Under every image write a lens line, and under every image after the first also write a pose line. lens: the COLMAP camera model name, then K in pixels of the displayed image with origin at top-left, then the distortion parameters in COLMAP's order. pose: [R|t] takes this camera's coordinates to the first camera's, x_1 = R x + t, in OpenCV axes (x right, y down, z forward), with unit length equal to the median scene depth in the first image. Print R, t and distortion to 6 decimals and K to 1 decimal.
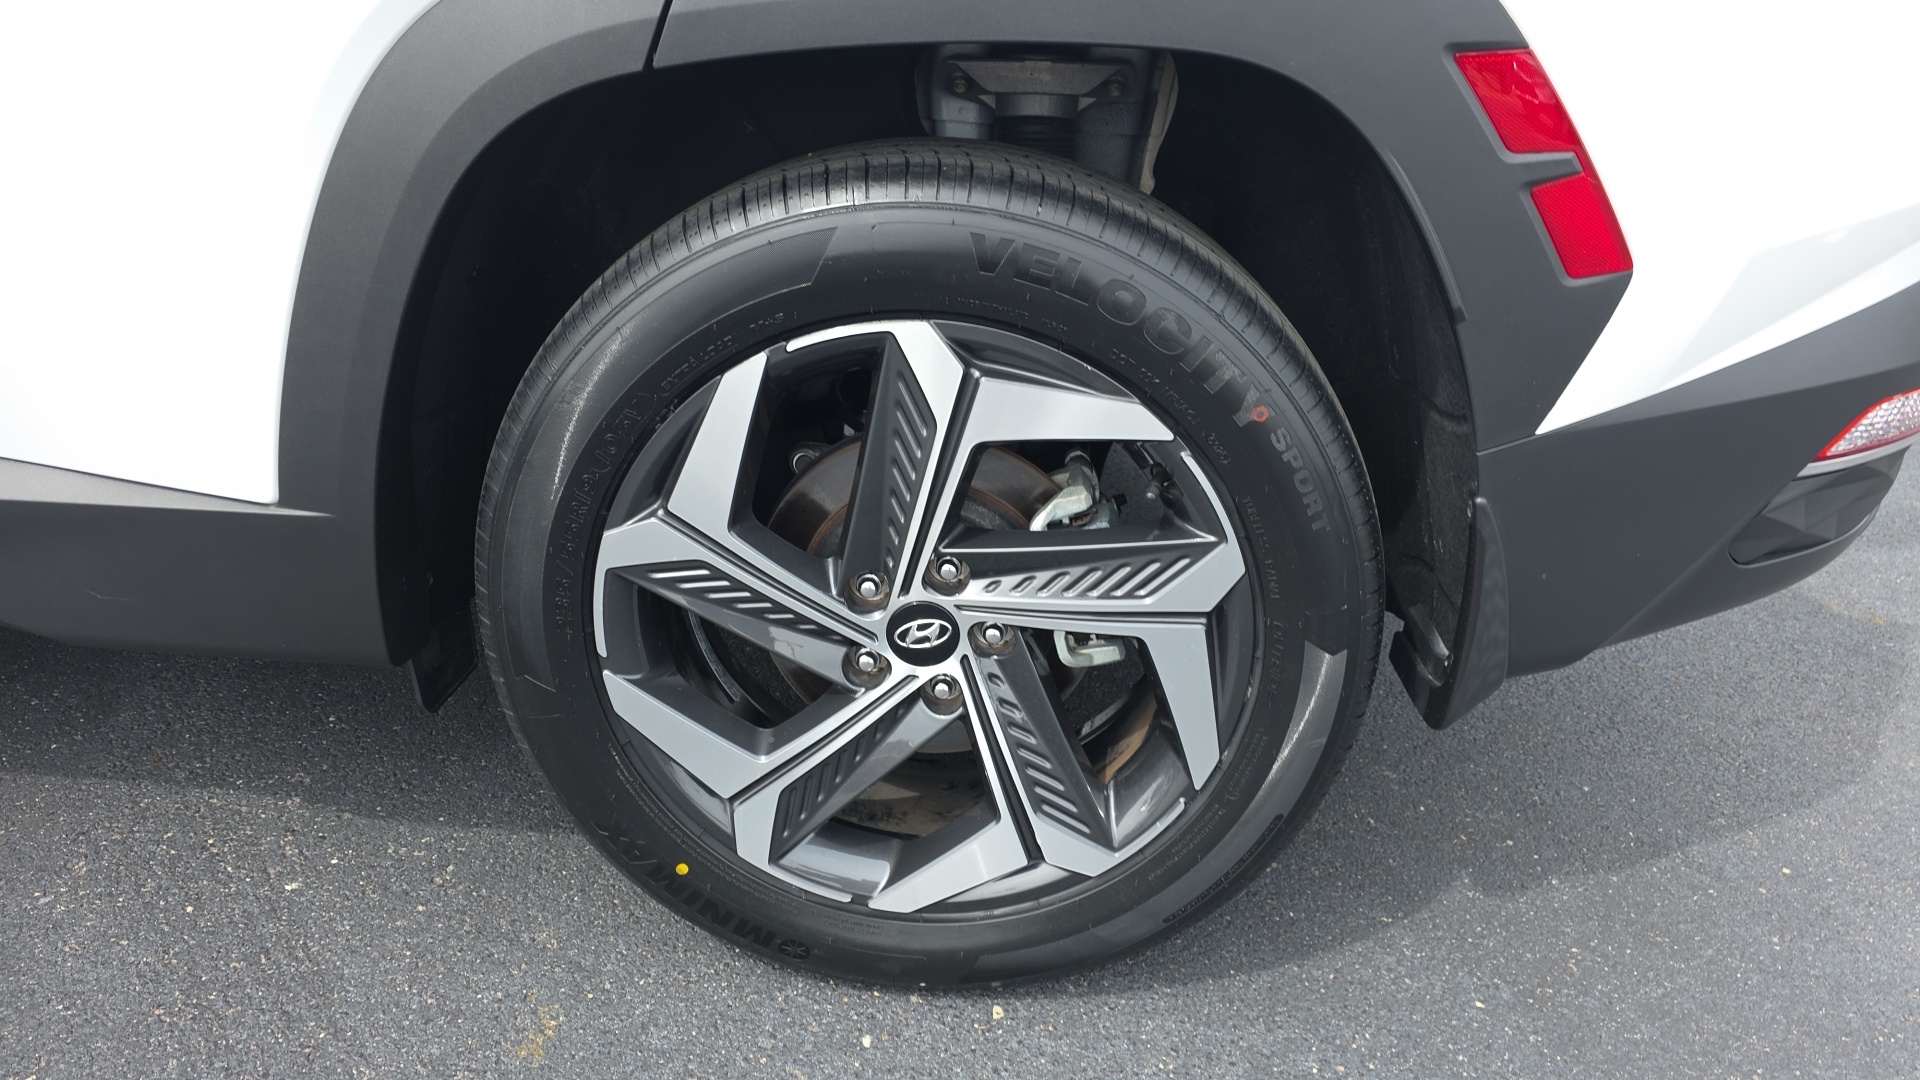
lens RADIAL K [[1294.4, 0, 953.7], [0, 1294.4, 554.9], [0, 0, 1]] dist [0.064475, -0.067593]
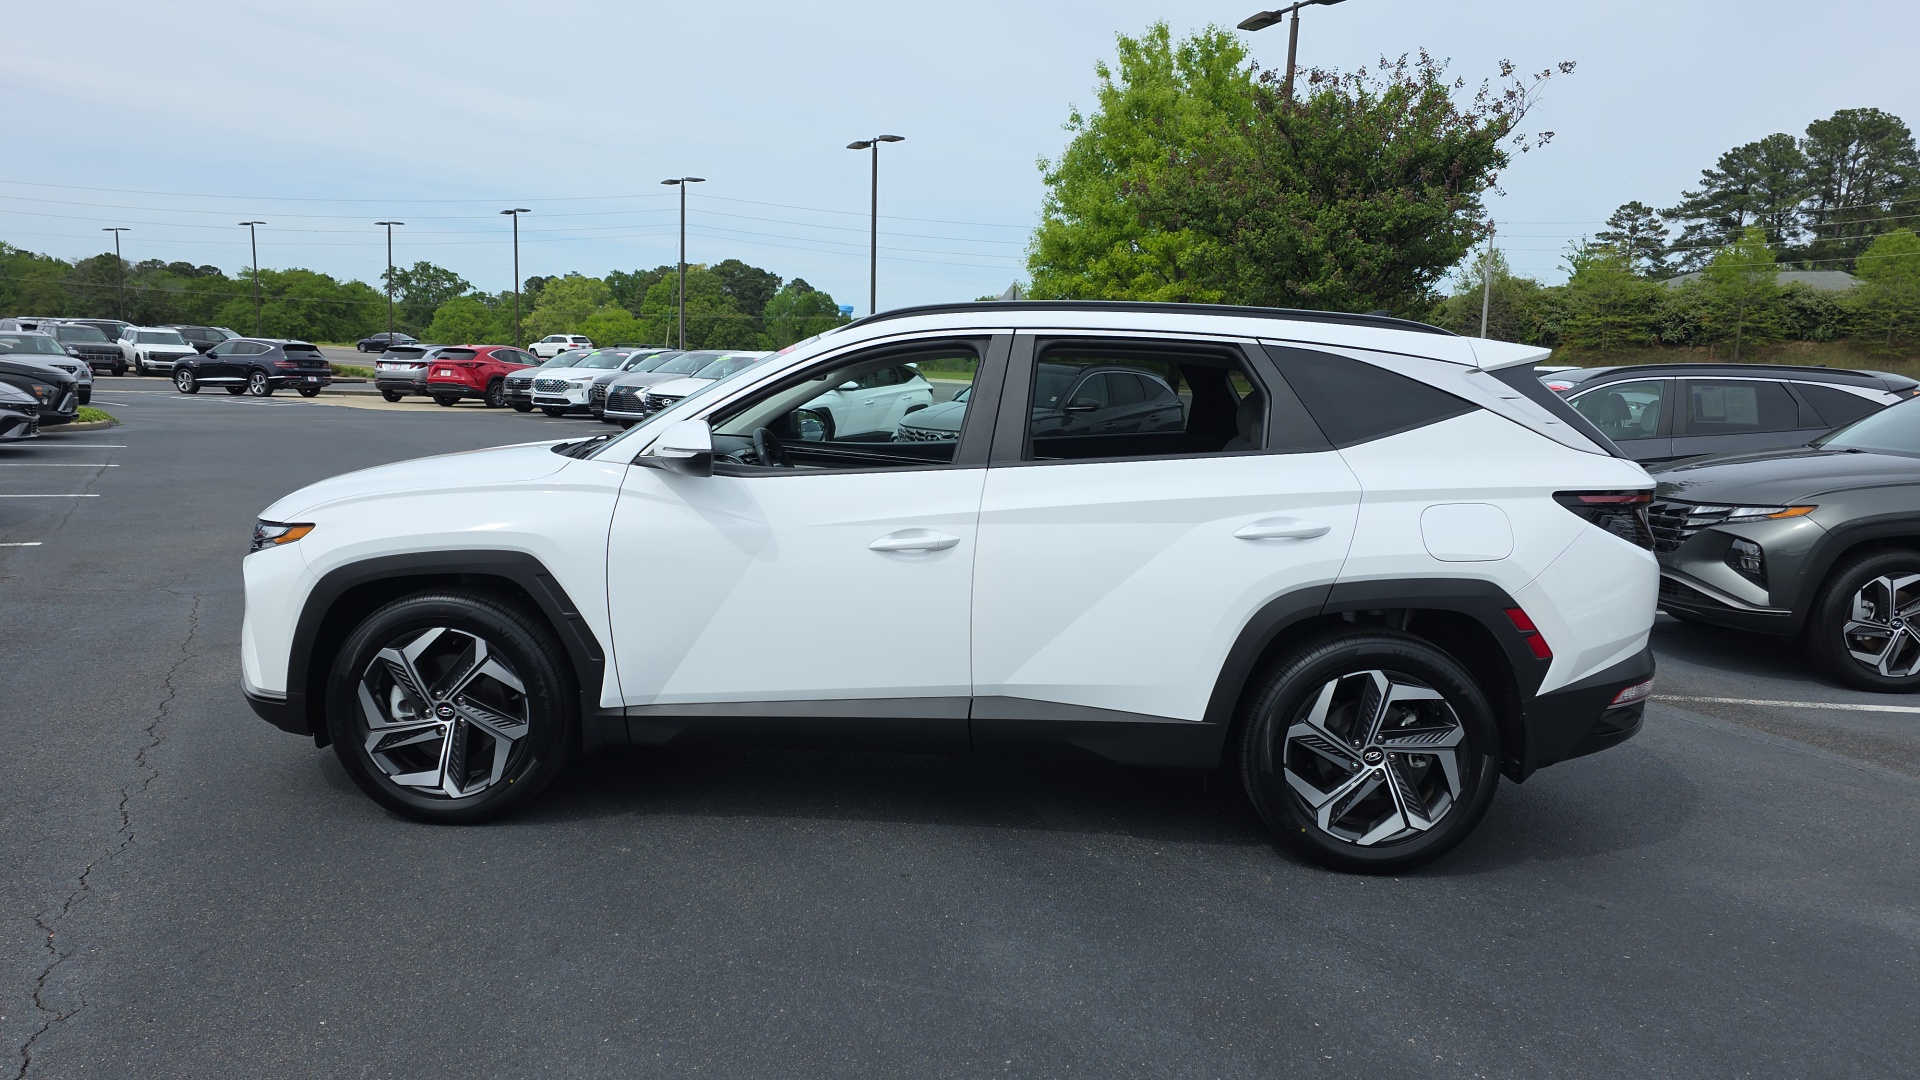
lens RADIAL K [[1294.4, 0, 956.1], [0, 1294.4, 547.2], [0, 0, 1]] dist [0.064475, -0.067593]
pose [[0.999621, -0.015221, 0.022927, -1.272236], [0.021307, 0.955347, -0.294718, 0.555371], [-0.017417, 0.295095, 0.955309, -2.642905]]
